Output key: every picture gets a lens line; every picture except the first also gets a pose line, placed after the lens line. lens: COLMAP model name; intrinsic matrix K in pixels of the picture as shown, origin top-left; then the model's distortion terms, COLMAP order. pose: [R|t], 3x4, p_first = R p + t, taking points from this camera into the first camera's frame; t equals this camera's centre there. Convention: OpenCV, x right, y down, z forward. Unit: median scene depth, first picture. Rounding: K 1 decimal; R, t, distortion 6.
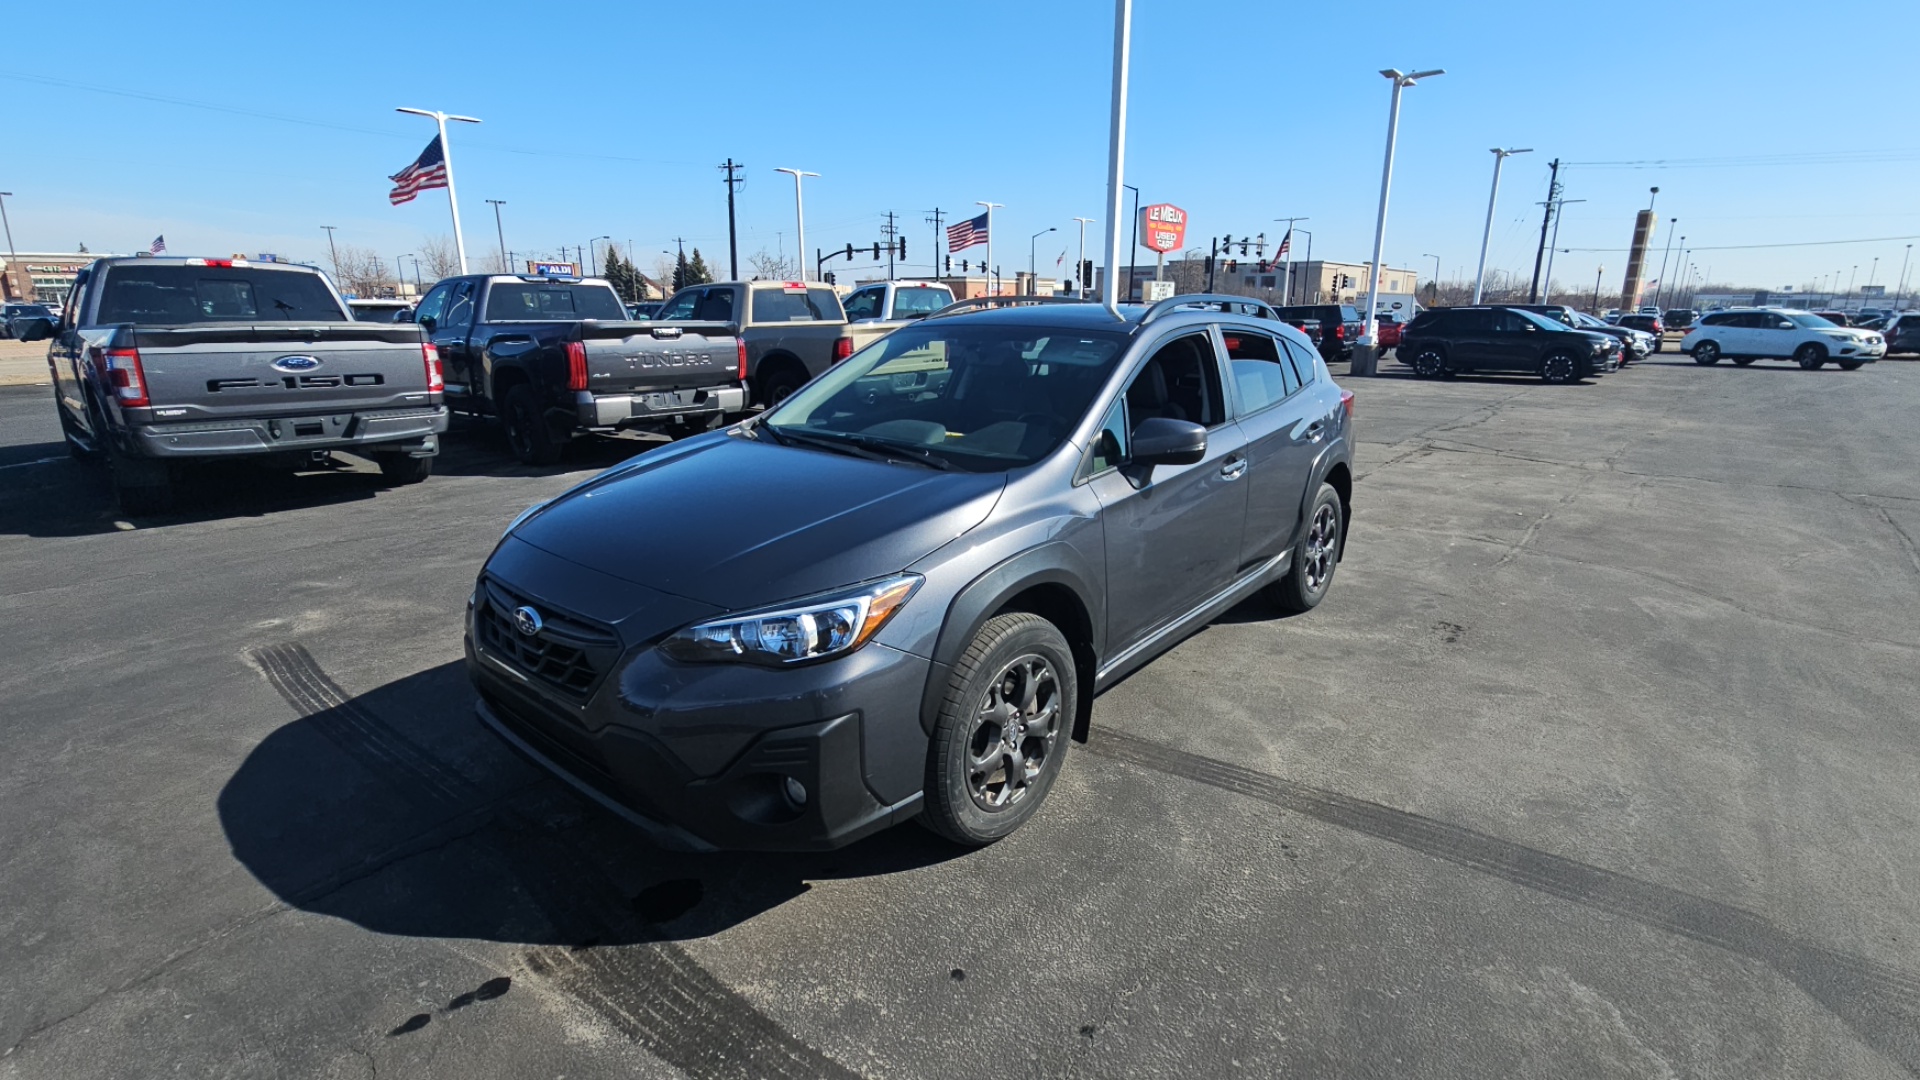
lens RADIAL K [[857.9, 0, 982.3], [0, 857.9, 527.5], [0, 0, 1]] dist [0.008640, -0.006433]
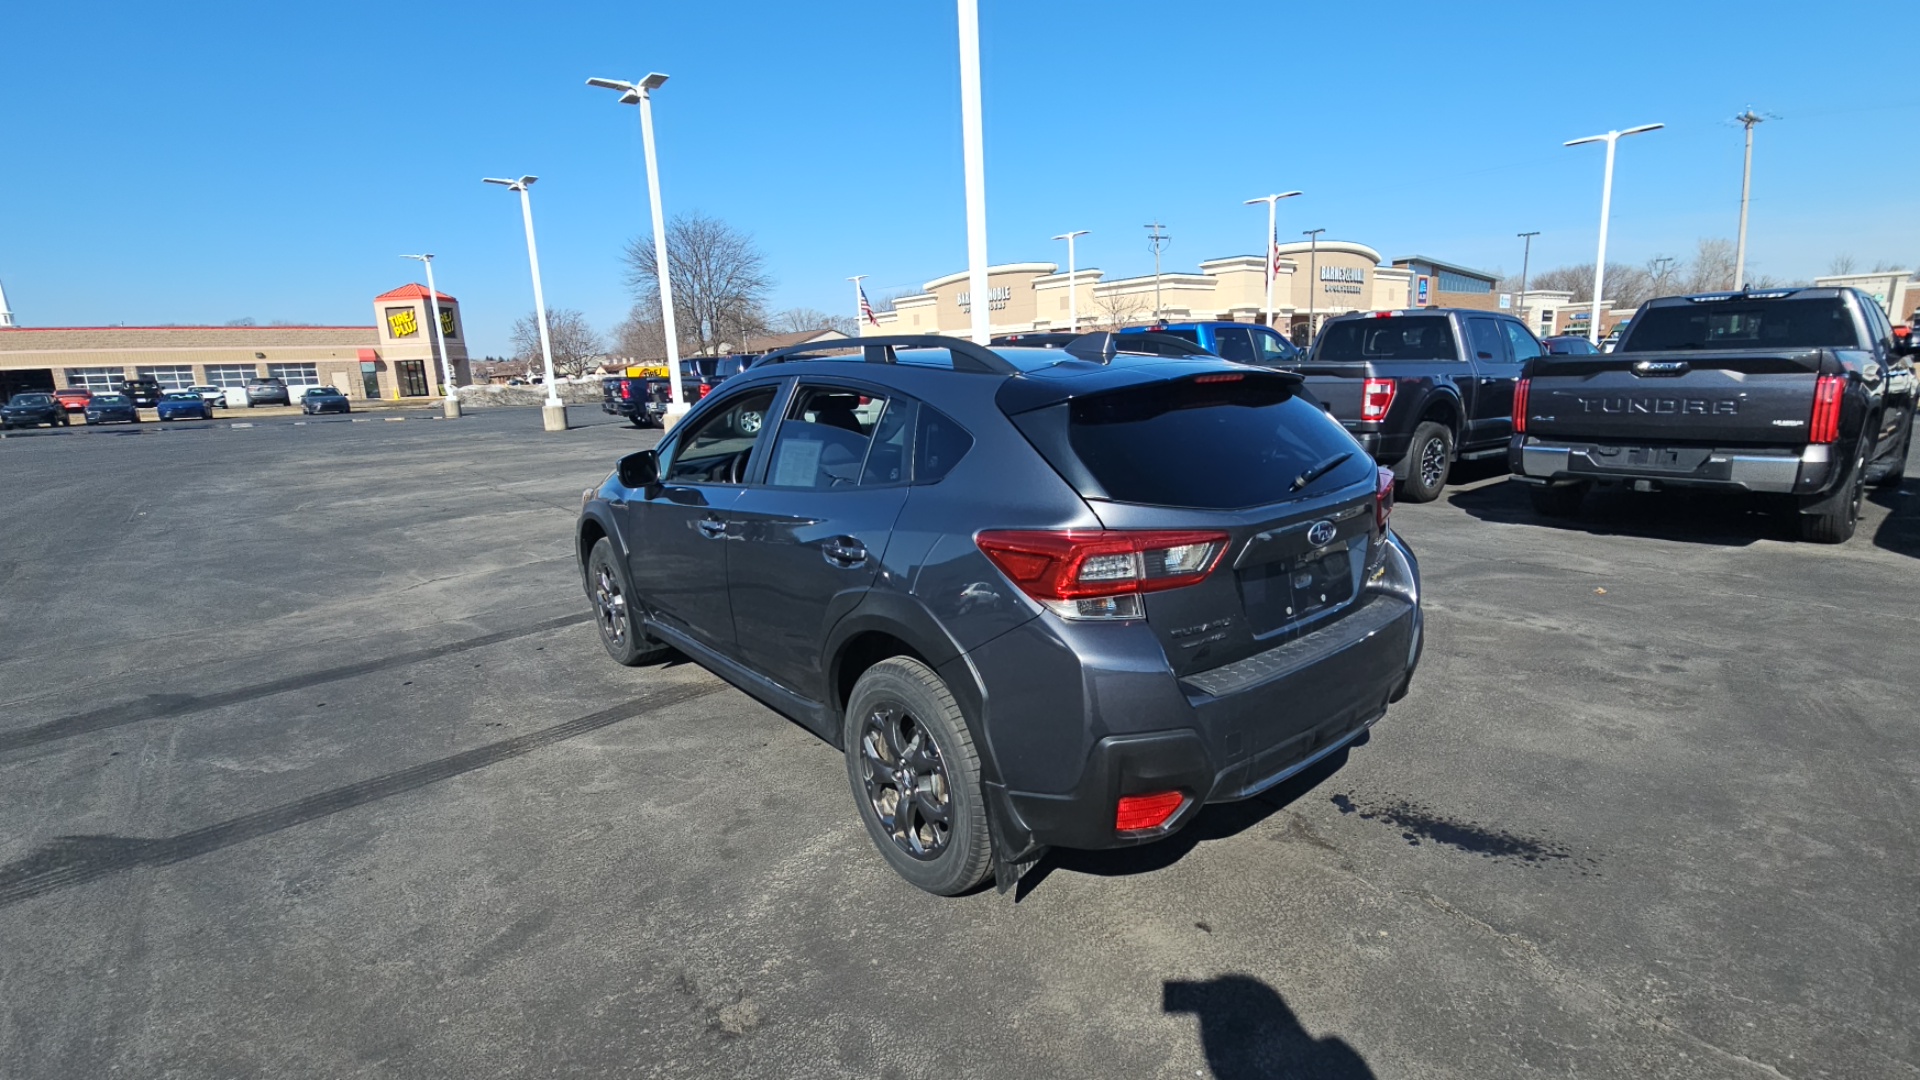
lens RADIAL K [[857.9, 0, 982.1], [0, 857.9, 544.1], [0, 0, 1]] dist [0.008640, -0.006433]
pose [[-0.188366, 0.202571, -0.960980, 0.505618], [-0.208609, 0.947915, 0.240707, -0.150071], [0.959688, 0.245810, -0.136297, 0.622379]]
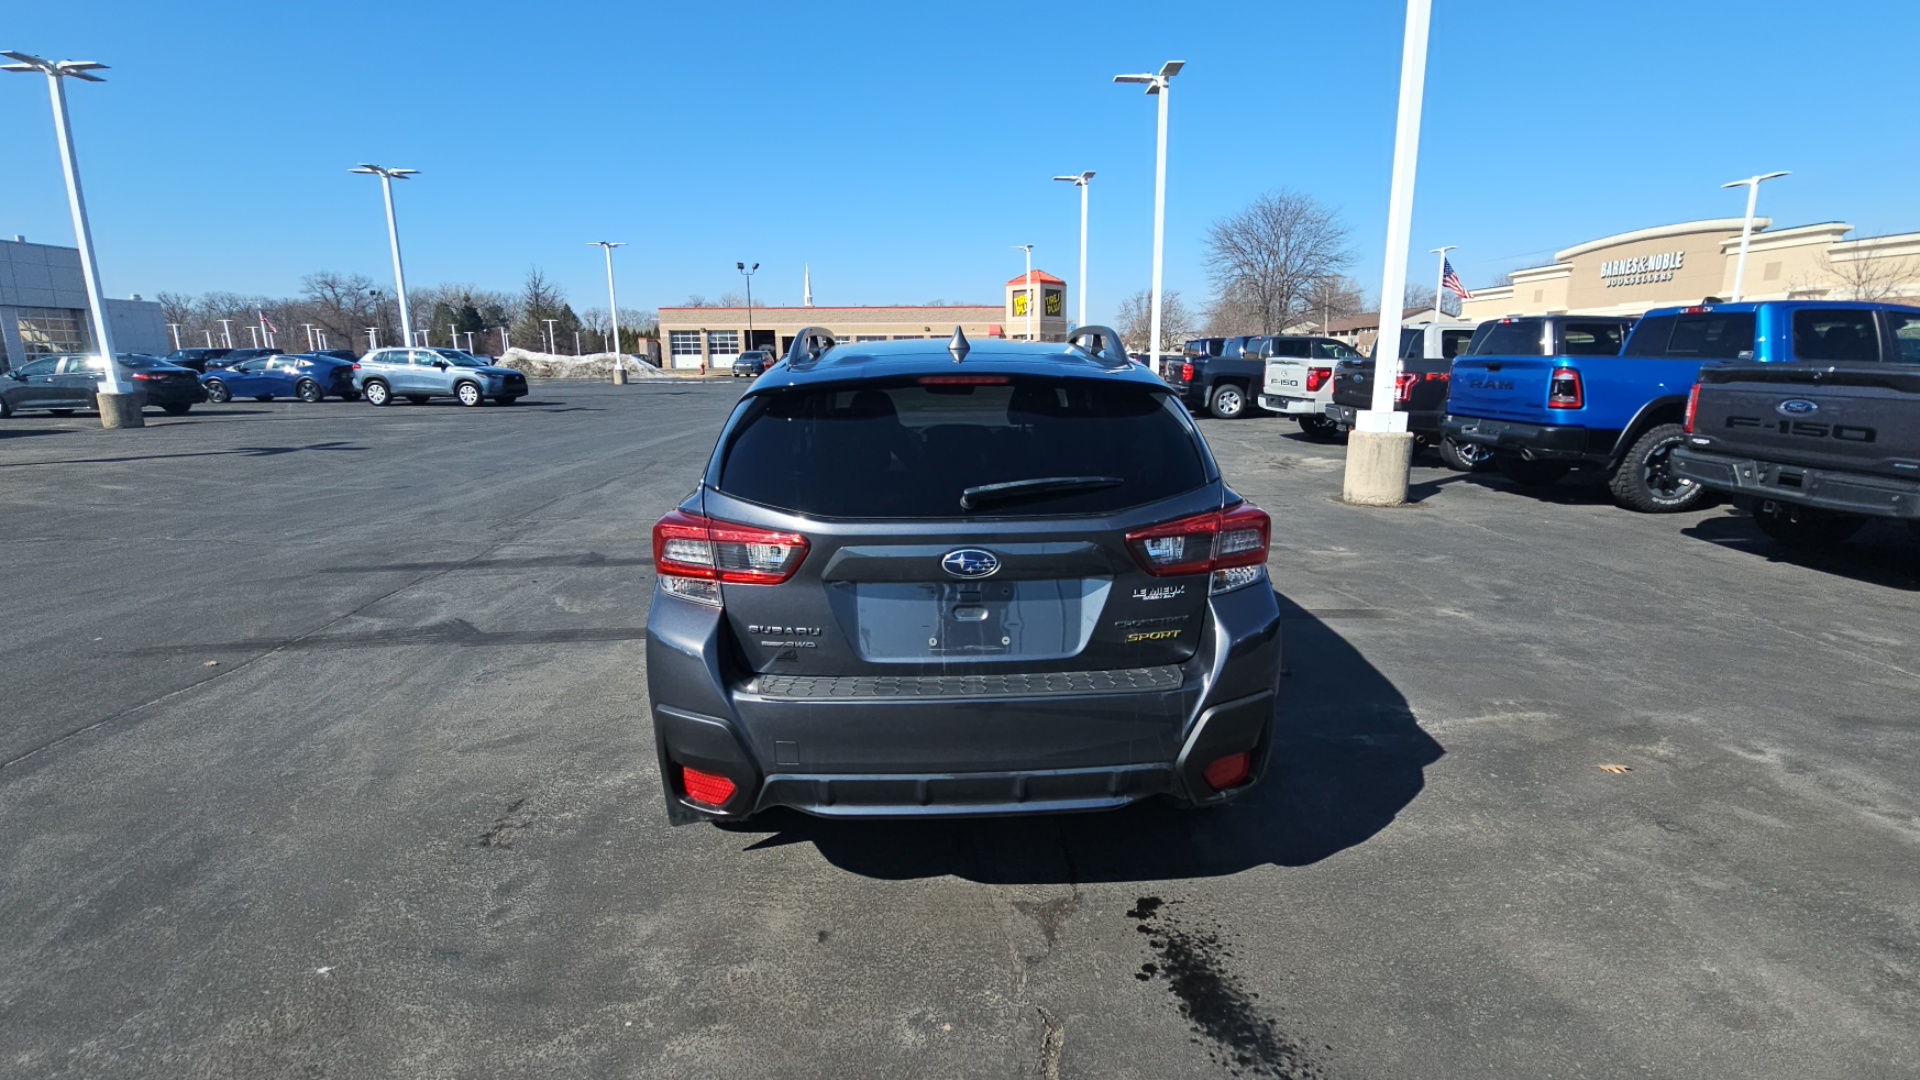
lens RADIAL K [[857.9, 0, 981.7], [0, 857.9, 545.5], [0, 0, 1]] dist [0.008640, -0.006433]
pose [[-0.745452, 0.142777, -0.651088, 0.364680], [-0.162656, 0.908296, 0.385410, -0.211056], [0.646409, 0.393208, -0.653868, 0.860228]]
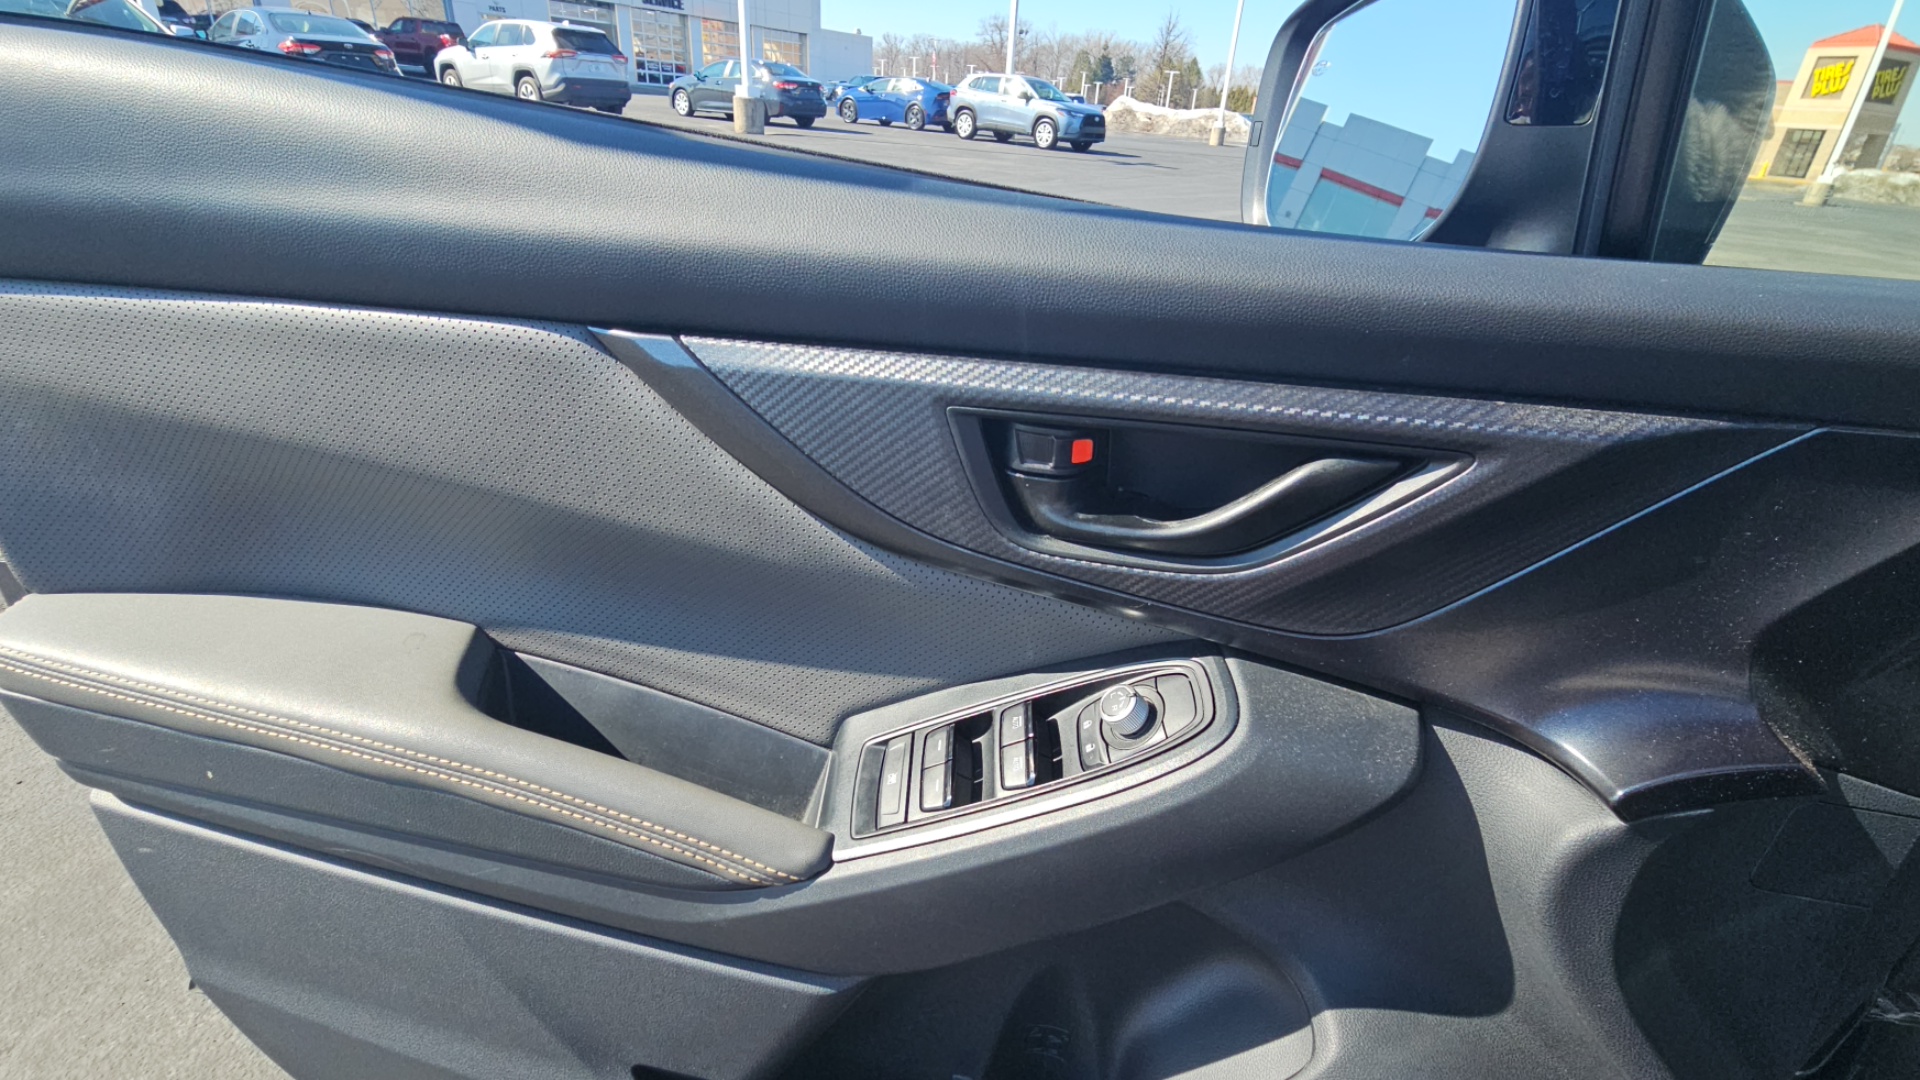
lens RADIAL K [[857.9, 0, 982.8], [0, 857.9, 538.4], [0, 0, 1]] dist [0.008640, -0.006433]
pose [[-0.993632, -0.031910, -0.108059, 0.119778], [-0.095238, 0.750325, 0.654172, -0.039422], [0.060205, 0.660298, -0.748586, 0.383228]]
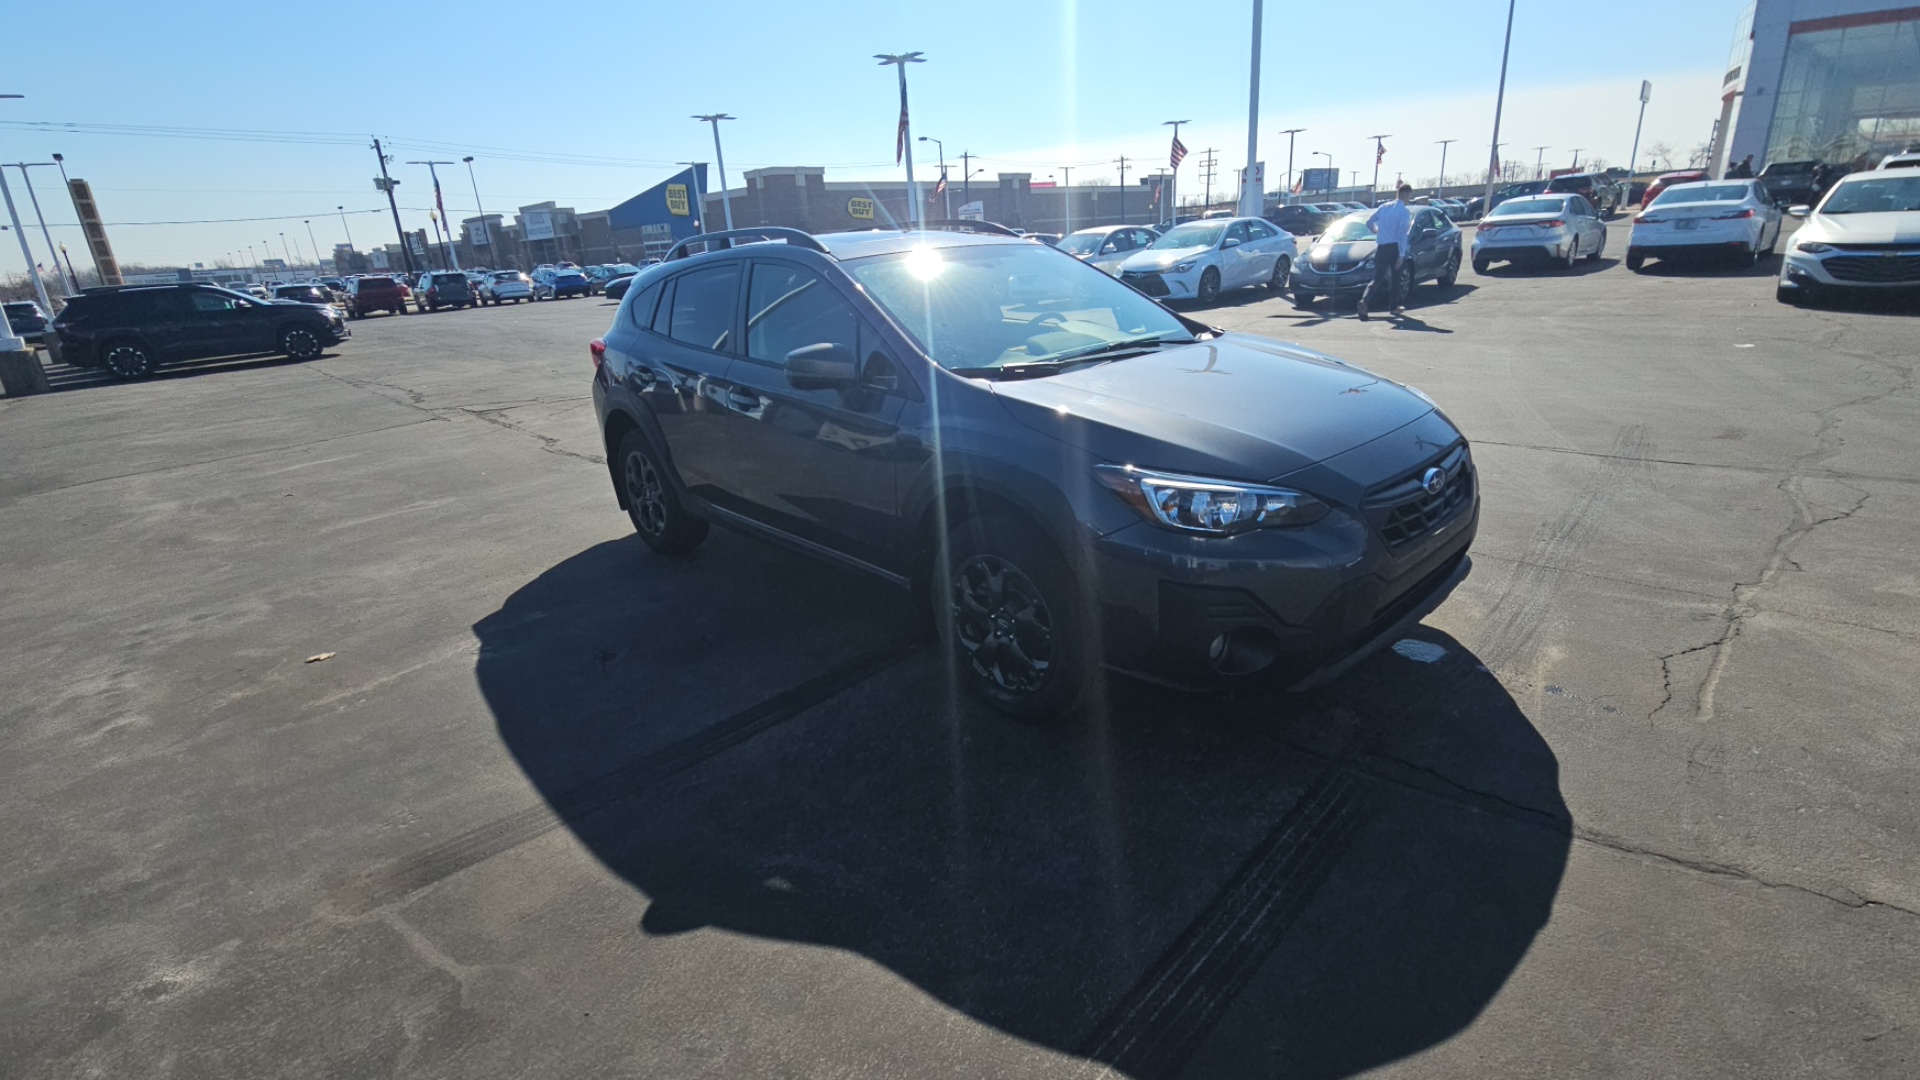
lens RADIAL K [[857.9, 0, 974.7], [0, 857.9, 531.1], [0, 0, 1]] dist [0.008640, -0.006433]
pose [[0.125603, -0.332820, 0.934588, -0.471947], [0.307239, 0.908784, 0.282340, -0.094490], [-0.943307, 0.251679, 0.216401, 0.377763]]
